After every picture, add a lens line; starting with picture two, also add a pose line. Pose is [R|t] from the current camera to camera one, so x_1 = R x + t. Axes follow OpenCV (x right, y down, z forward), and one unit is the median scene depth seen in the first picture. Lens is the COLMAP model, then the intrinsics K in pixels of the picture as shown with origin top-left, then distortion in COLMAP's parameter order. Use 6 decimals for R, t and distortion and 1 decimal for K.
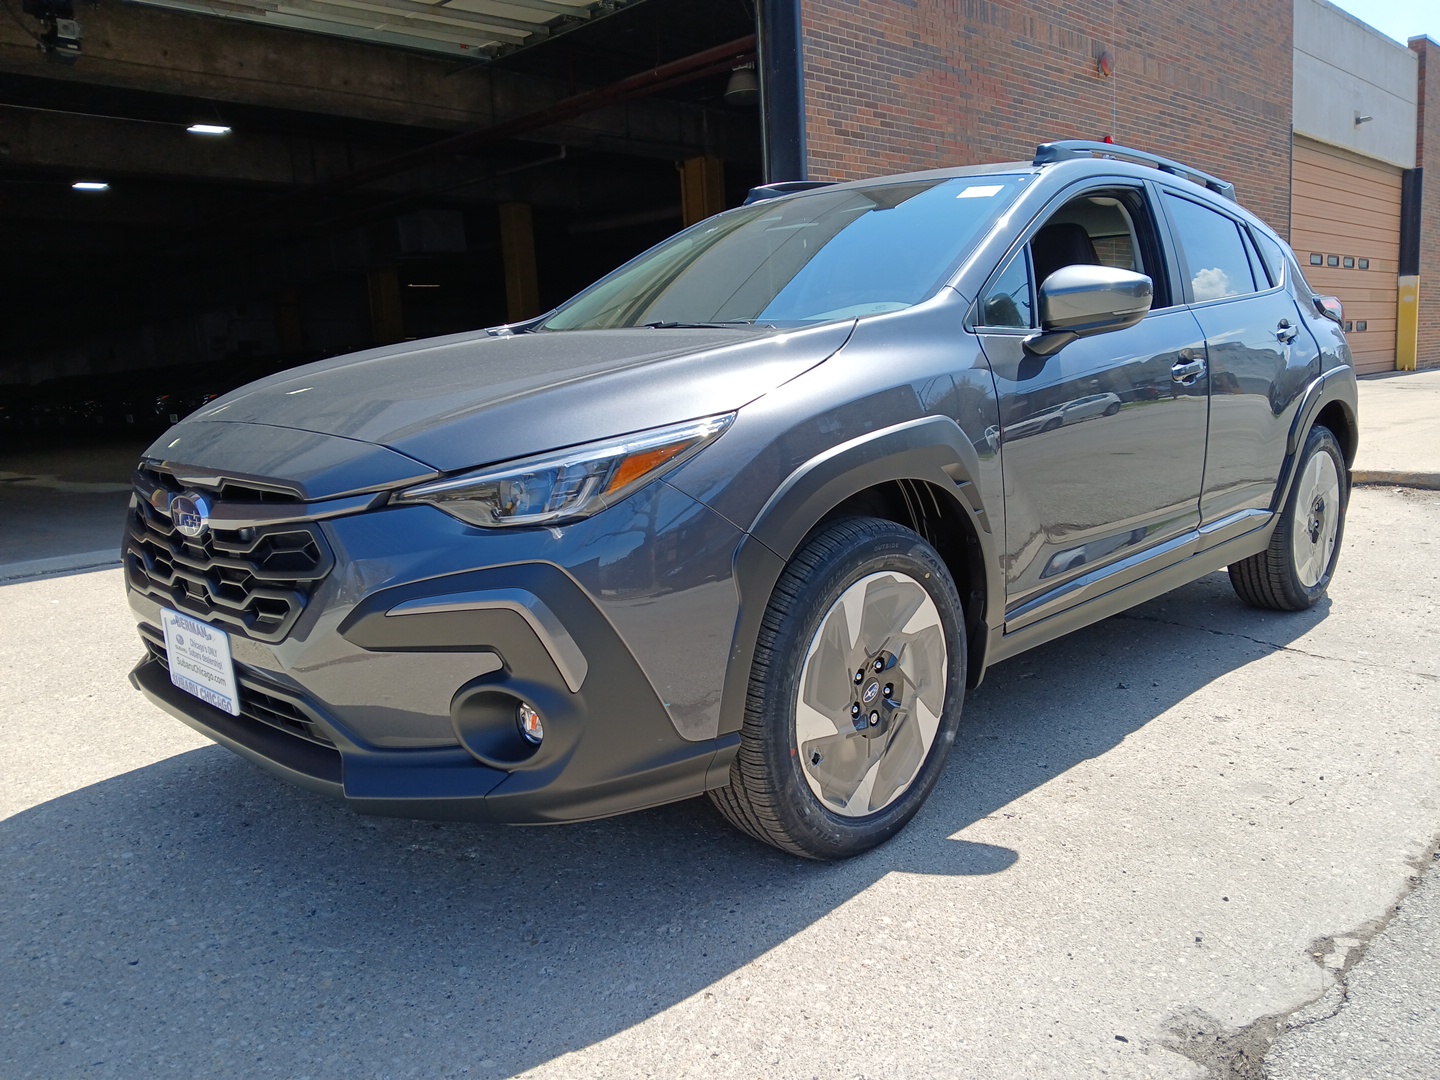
lens RADIAL K [[1129.5, 0, 720.2], [0, 1129.5, 547.1], [0, 0, 1]] dist [-0.006585, -0.029900]
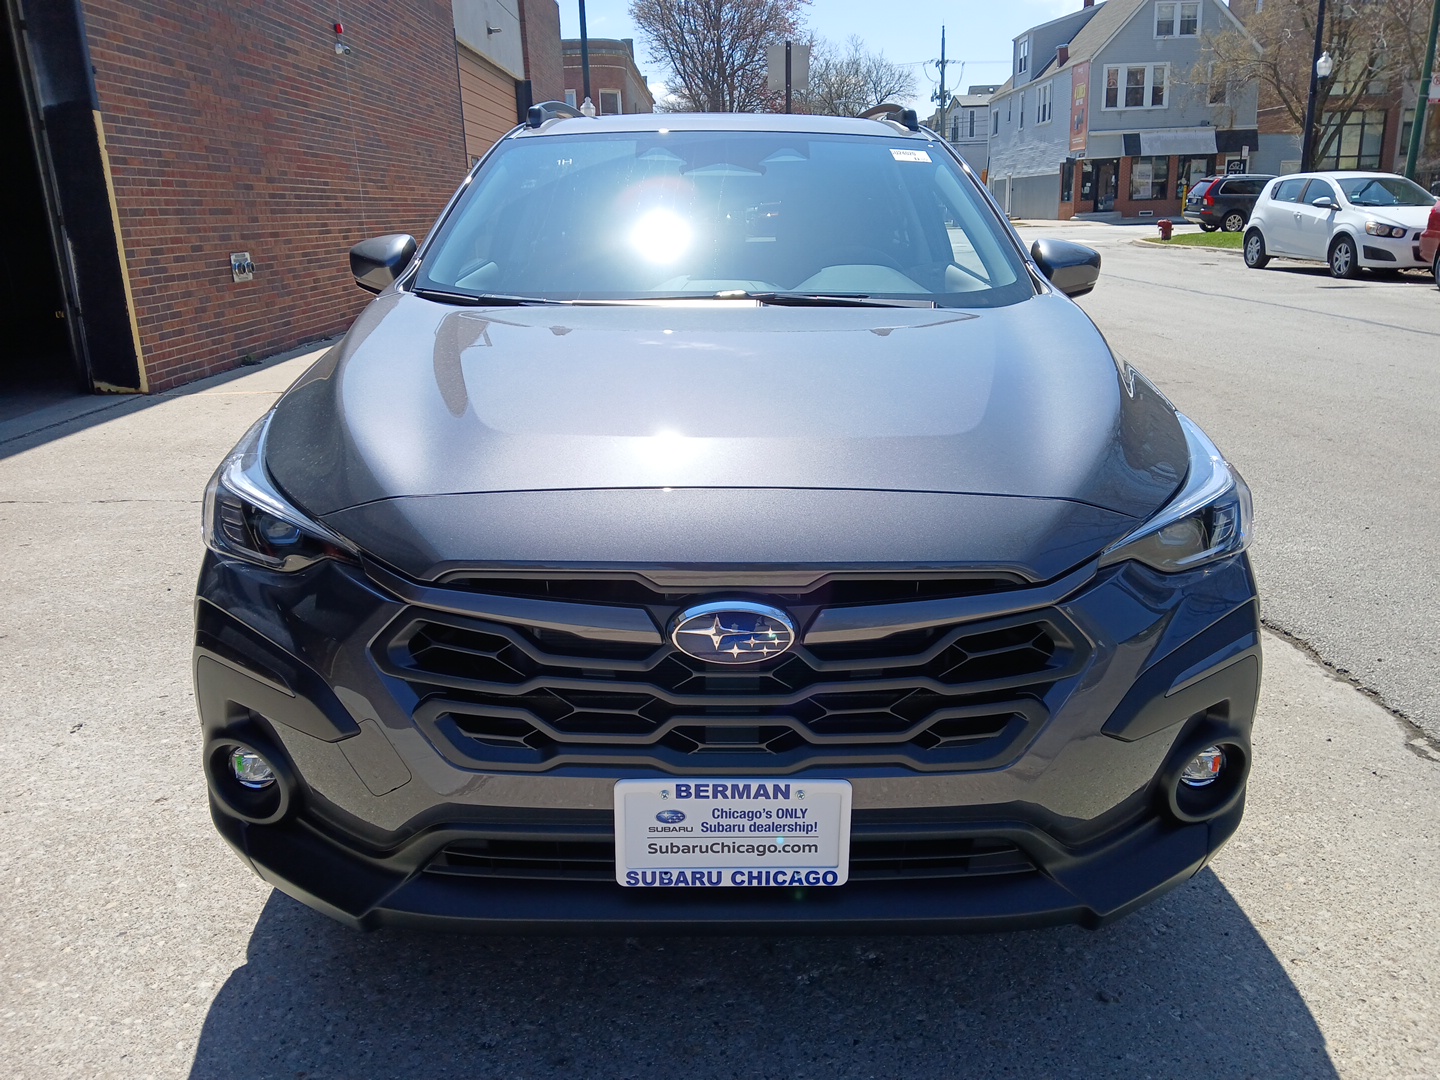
lens RADIAL K [[1129.5, 0, 730.4], [0, 1129.5, 543.8], [0, 0, 1]] dist [-0.006585, -0.029900]
pose [[0.706419, -0.166440, 0.687946, -1.062441], [0.100791, 0.985708, 0.134982, -0.197535], [-0.700581, -0.026014, 0.713099, 0.593734]]
